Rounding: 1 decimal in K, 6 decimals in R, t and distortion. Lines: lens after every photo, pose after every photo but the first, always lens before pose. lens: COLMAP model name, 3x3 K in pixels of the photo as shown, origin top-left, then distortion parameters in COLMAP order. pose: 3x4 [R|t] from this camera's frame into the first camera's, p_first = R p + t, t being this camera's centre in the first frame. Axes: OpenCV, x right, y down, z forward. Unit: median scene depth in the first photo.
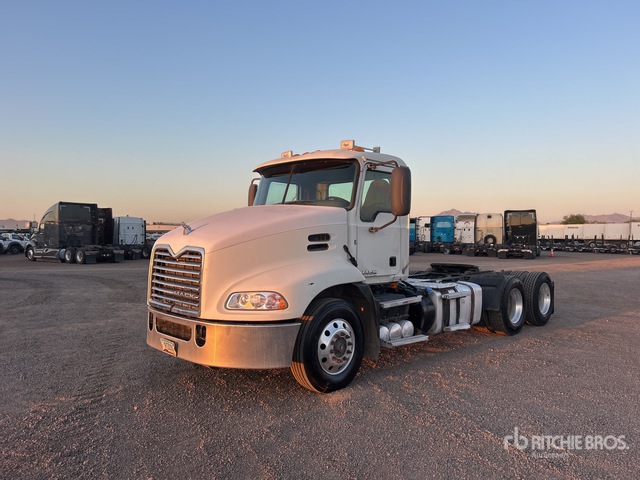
lens RADIAL K [[491.7, 0, 324.0], [0, 491.7, 244.5], [0, 0, 1]] dist [0.045396, -0.001345]
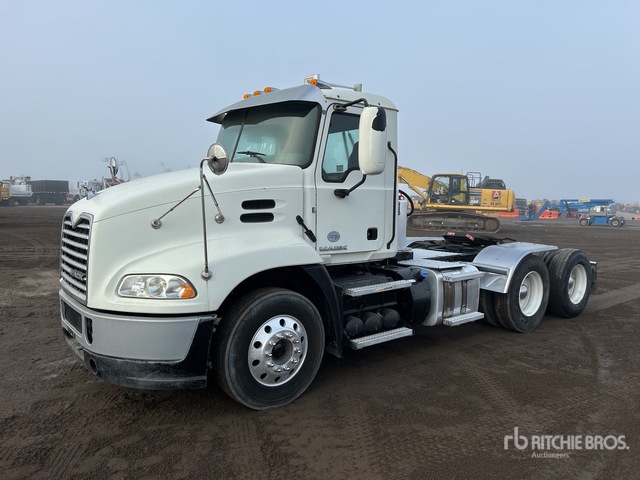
lens RADIAL K [[480.1, 0, 321.6], [0, 480.1, 247.1], [0, 0, 1]] dist [0.057853, -0.012696]
pose [[0.990857, 0.021776, -0.133151, 0.177572], [-0.010471, 0.996324, 0.085022, -0.011209], [0.134513, -0.082851, 0.987442, 0.260864]]
